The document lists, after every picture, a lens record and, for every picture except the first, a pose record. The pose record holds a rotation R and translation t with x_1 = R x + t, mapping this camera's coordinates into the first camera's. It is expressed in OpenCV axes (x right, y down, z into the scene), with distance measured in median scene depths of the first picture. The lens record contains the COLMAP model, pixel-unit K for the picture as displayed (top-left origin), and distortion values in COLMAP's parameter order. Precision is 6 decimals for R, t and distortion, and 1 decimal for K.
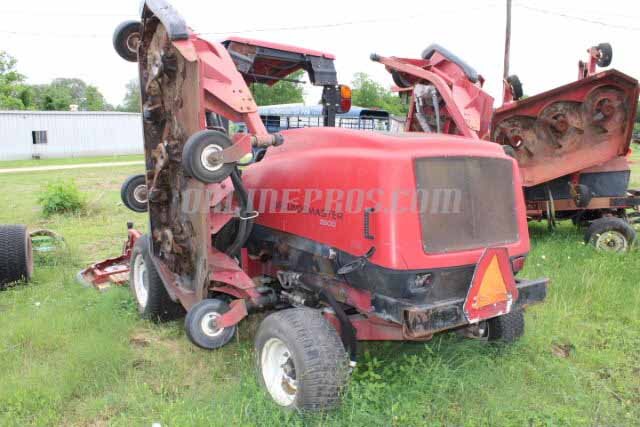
lens RADIAL K [[531.3, 0, 320.0], [0, 531.3, 213.5], [0, 0, 1]] dist [-0.144033, 0.121311]
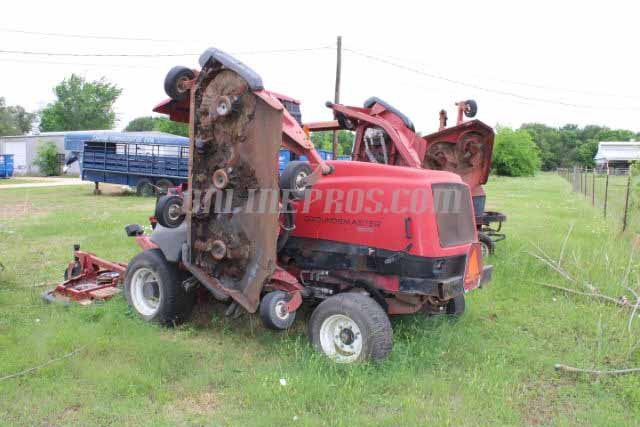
lens RADIAL K [[531.3, 0, 320.0], [0, 531.3, 213.5], [0, 0, 1]] dist [-0.144033, 0.121311]
pose [[0.942406, -0.006849, 0.334400, -0.439131], [0.025316, 0.998383, -0.050898, 0.033856], [-0.333511, 0.056433, 0.941056, -0.214189]]
